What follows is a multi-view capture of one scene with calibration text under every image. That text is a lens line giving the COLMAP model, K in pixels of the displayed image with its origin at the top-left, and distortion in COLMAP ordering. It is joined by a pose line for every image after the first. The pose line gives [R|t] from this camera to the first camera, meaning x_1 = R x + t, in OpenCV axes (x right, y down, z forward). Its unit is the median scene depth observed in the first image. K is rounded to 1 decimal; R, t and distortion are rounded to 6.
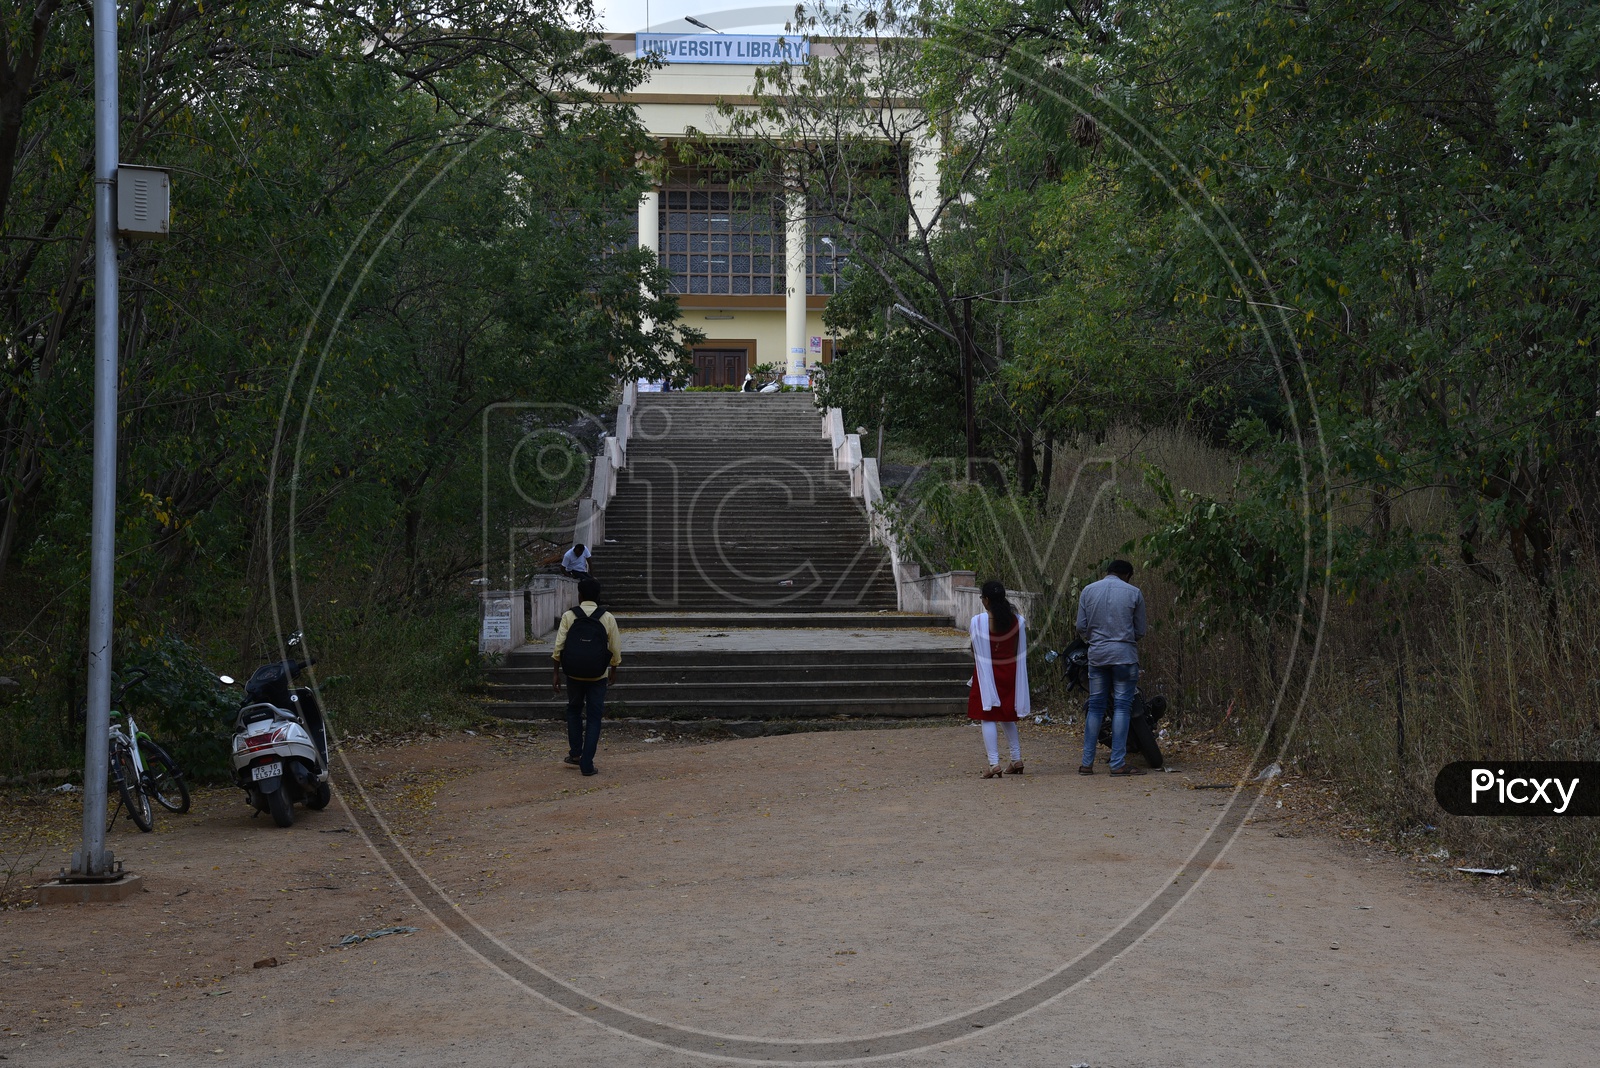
lens RADIAL K [[2257.1, 0, 800.0], [0, 2257.1, 534.0], [0, 0, 1]] dist [0.150498, 0.448898]
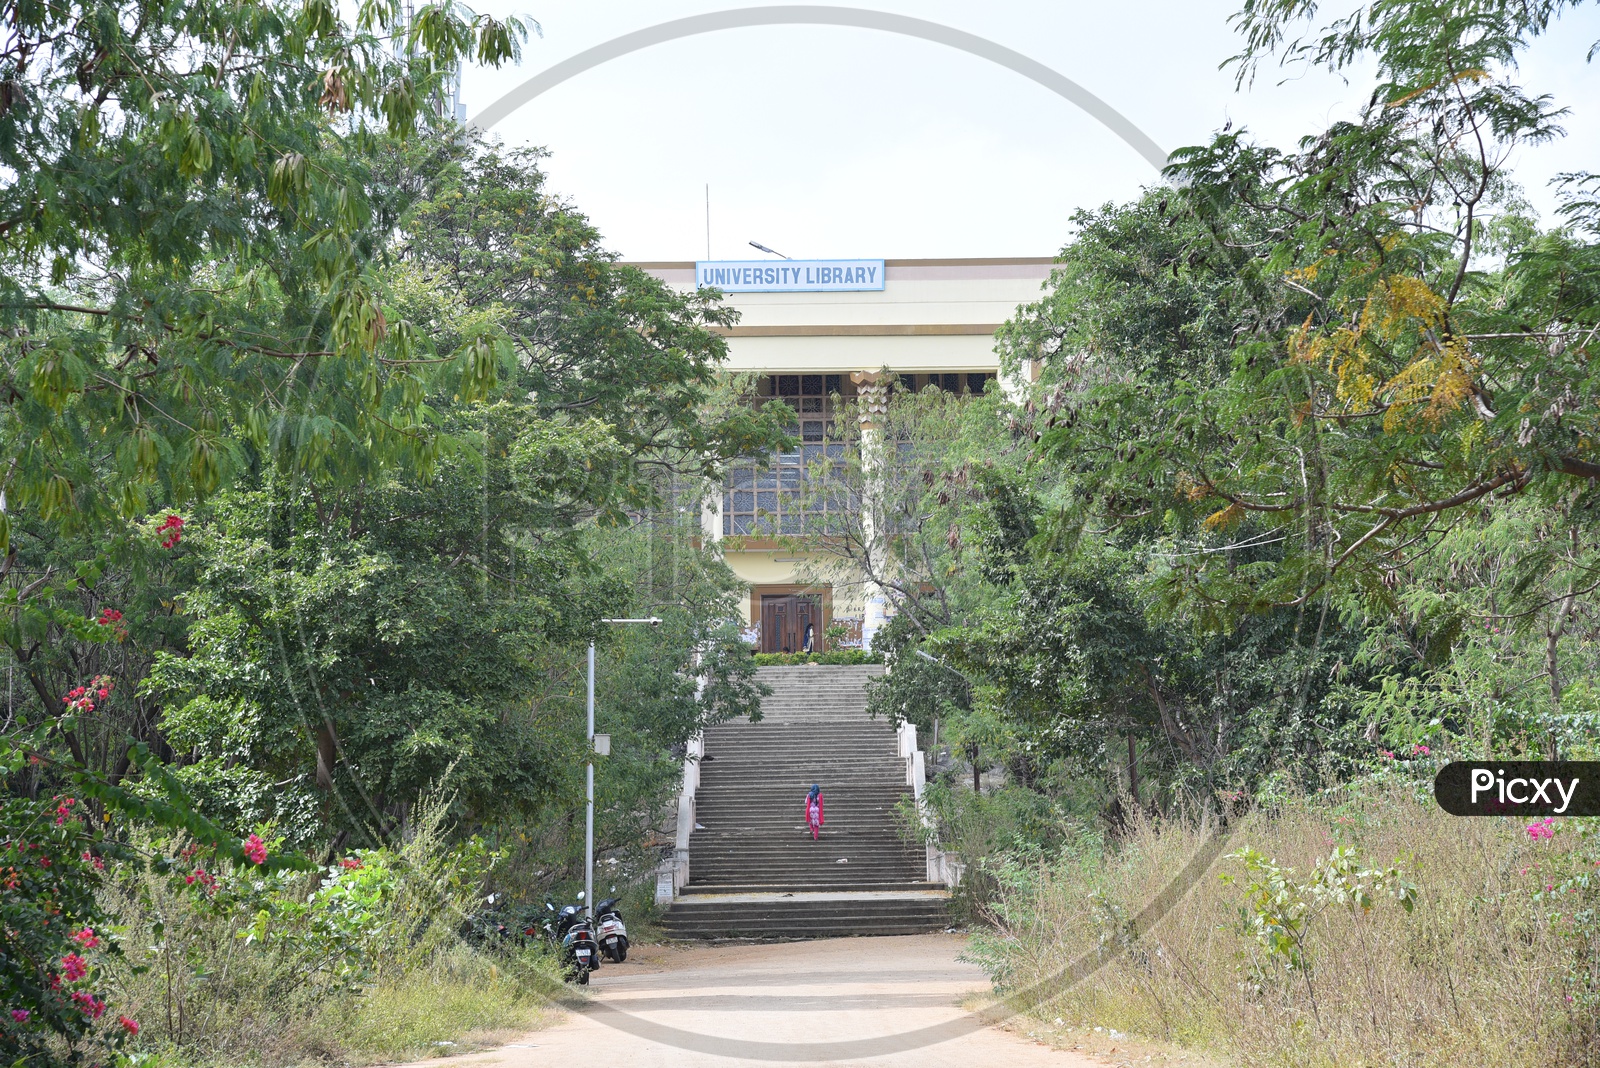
lens RADIAL K [[3324.8, 0, 800.0], [0, 3324.8, 534.0], [0, 0, 1]] dist [0.688343, 0.186862]
pose [[0.999194, -0.020346, -0.034617, 0.048321], [0.017713, 0.997045, -0.074747, -0.026507], [0.036036, 0.074074, 0.996601, -1.120895]]
